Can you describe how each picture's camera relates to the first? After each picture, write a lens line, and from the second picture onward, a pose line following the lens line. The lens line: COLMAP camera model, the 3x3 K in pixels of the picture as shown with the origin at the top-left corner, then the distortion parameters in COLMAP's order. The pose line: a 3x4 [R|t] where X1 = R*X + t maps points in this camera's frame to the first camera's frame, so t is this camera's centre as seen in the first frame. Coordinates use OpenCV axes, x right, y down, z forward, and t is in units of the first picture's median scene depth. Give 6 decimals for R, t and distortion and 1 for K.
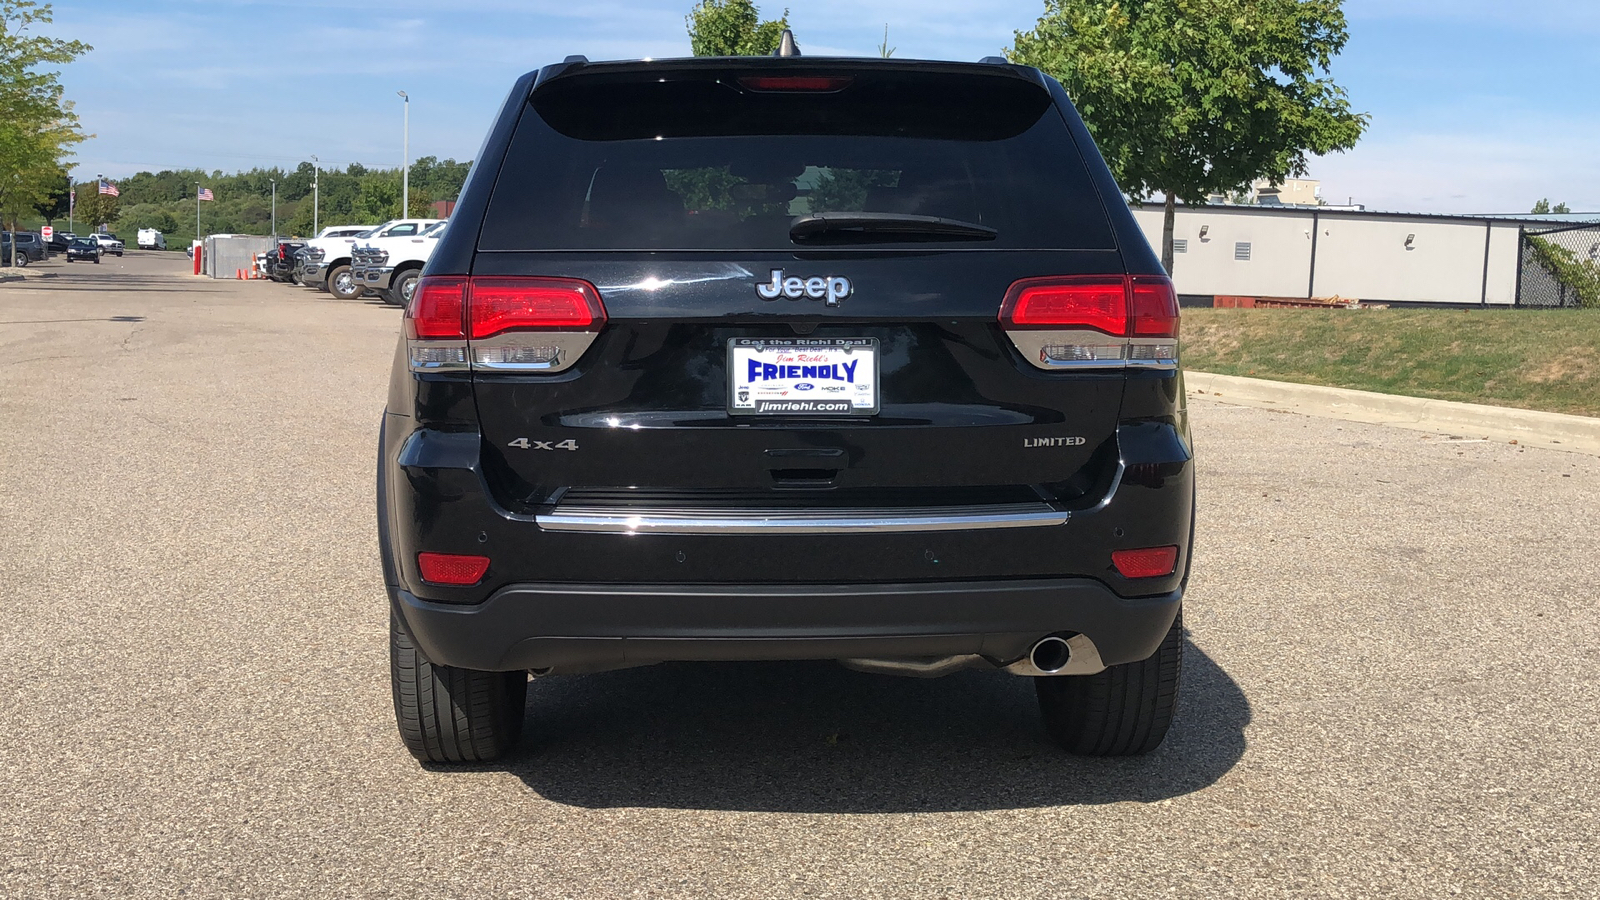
lens RADIAL K [[1816.0, 0, 807.0], [0, 1816.0, 438.5], [0, 0, 1]] dist [0.033286, 0.000000]
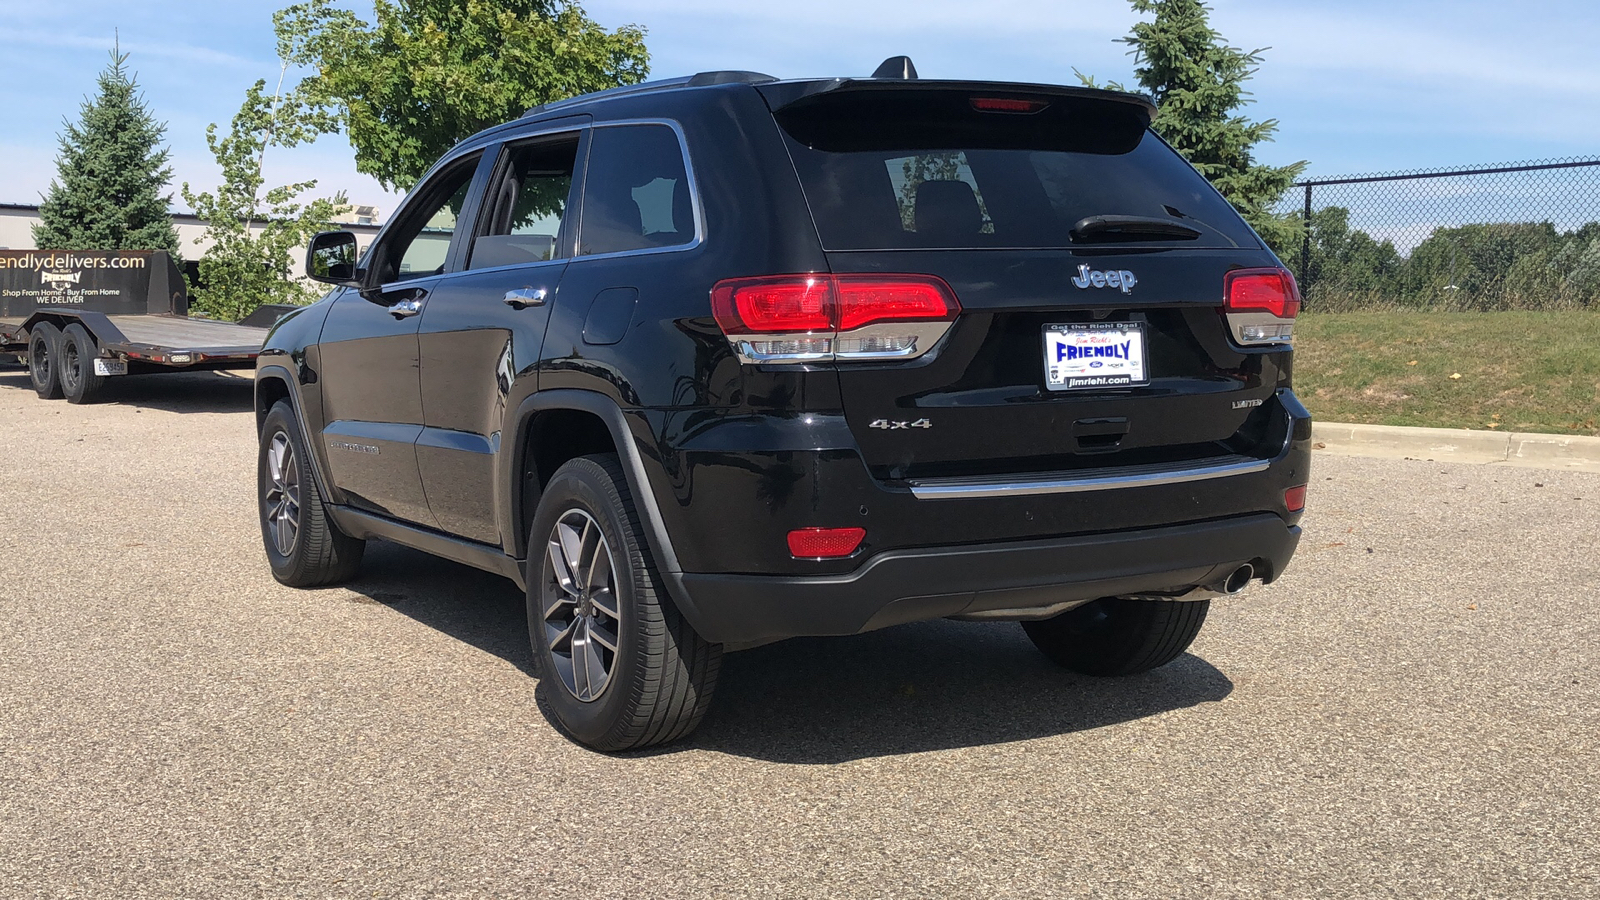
lens RADIAL K [[1816.0, 0, 791.3], [0, 1816.0, 457.2], [0, 0, 1]] dist [0.033286, 0.000000]
pose [[0.884332, -0.054709, 0.463642, -0.723309], [0.055734, 0.998379, 0.011501, 0.006860], [-0.463520, 0.015670, 0.885948, 0.051899]]
